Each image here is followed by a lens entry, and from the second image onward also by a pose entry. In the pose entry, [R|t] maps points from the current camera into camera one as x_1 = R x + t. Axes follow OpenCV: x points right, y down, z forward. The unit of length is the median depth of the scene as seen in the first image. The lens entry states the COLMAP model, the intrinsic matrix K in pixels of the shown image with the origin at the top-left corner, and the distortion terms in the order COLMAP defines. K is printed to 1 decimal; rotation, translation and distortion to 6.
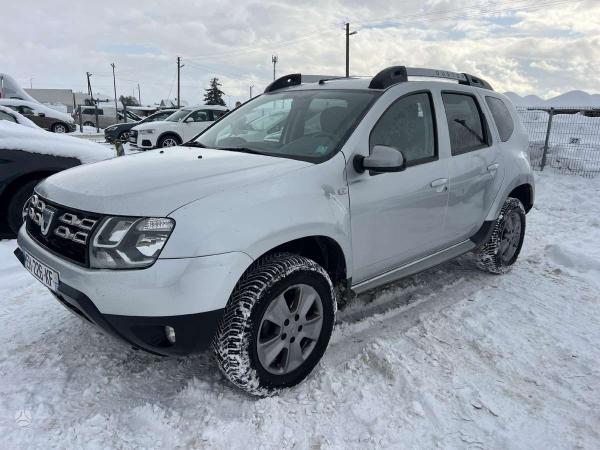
lens RADIAL K [[451.6, 0, 300.2], [0, 451.6, 224.1], [0, 0, 1]] dist [0.044027, -0.040120]
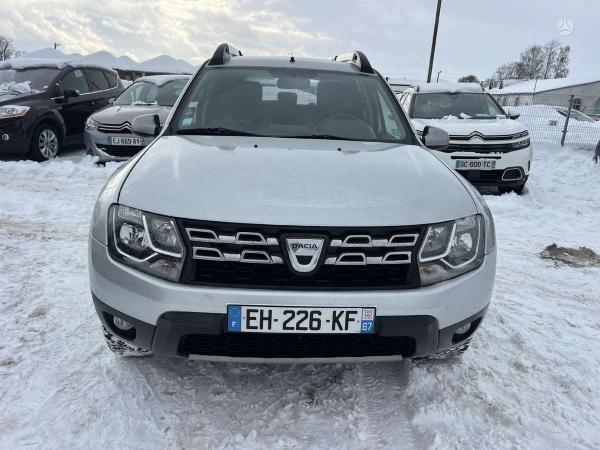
lens RADIAL K [[451.6, 0, 298.8], [0, 451.6, 225.6], [0, 0, 1]] dist [0.044027, -0.040120]
pose [[0.663862, -0.200051, 0.720602, -0.991041], [0.136311, 0.979785, 0.146426, -0.147516], [-0.735328, 0.001019, 0.677711, 0.462863]]
